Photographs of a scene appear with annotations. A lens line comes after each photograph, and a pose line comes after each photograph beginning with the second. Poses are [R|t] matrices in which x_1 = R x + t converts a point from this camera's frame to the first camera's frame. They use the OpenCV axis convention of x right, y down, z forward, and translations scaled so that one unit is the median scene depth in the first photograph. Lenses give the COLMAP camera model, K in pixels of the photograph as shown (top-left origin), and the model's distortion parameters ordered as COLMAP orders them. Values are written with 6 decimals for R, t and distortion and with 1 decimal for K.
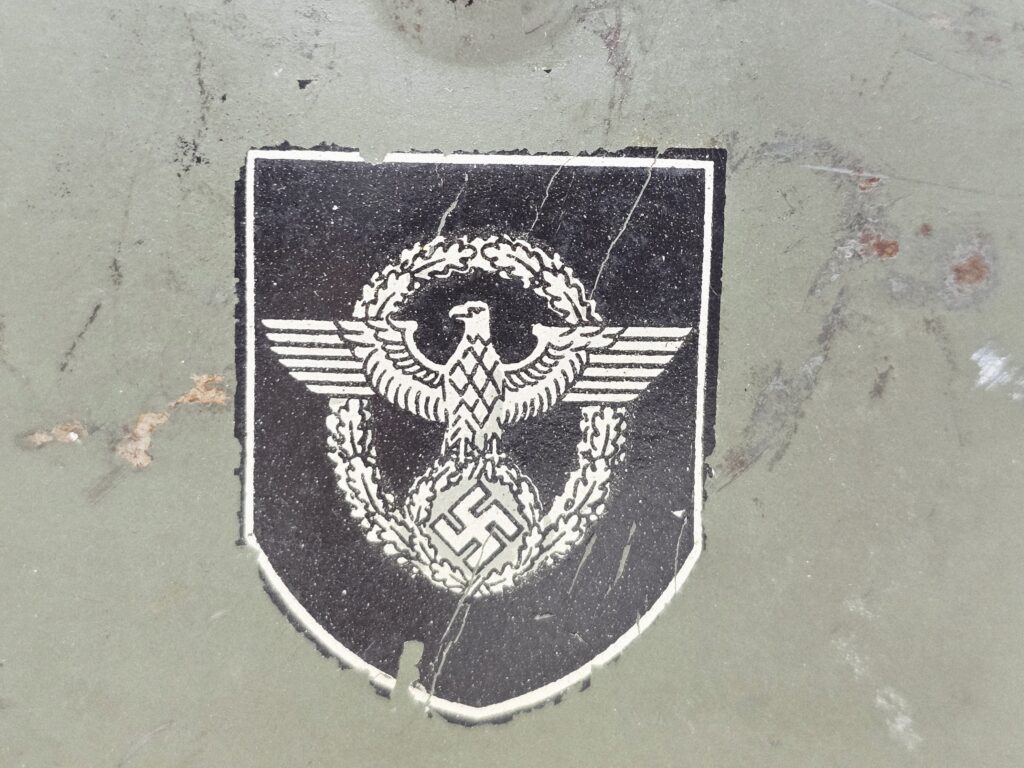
lens RADIAL K [[685.9, 0, 512.0], [0, 685.9, 384.0], [0, 0, 1]] dist [-0.000751, -0.024130]
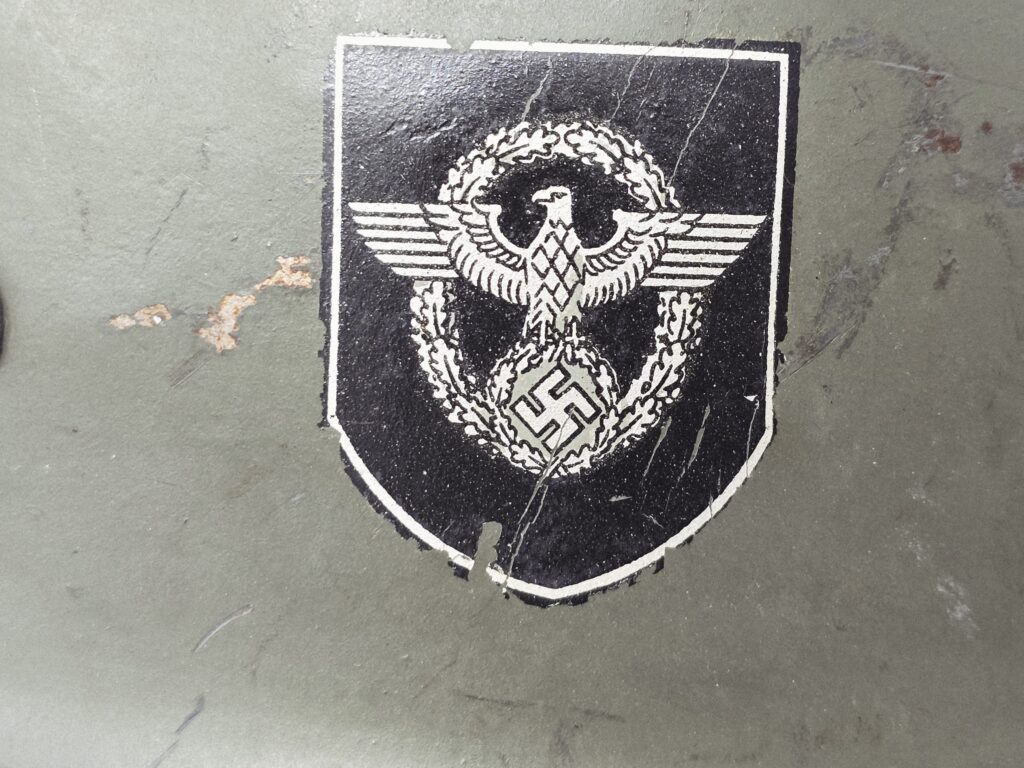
lens RADIAL K [[685.9, 0, 512.0], [0, 685.9, 384.0], [0, 0, 1]] dist [-0.000751, -0.024130]
pose [[0.999878, 0.006829, 0.014052, -0.132660], [-0.006750, 0.999961, -0.005617, 0.178982], [-0.014090, 0.005521, 0.999885, -0.024015]]
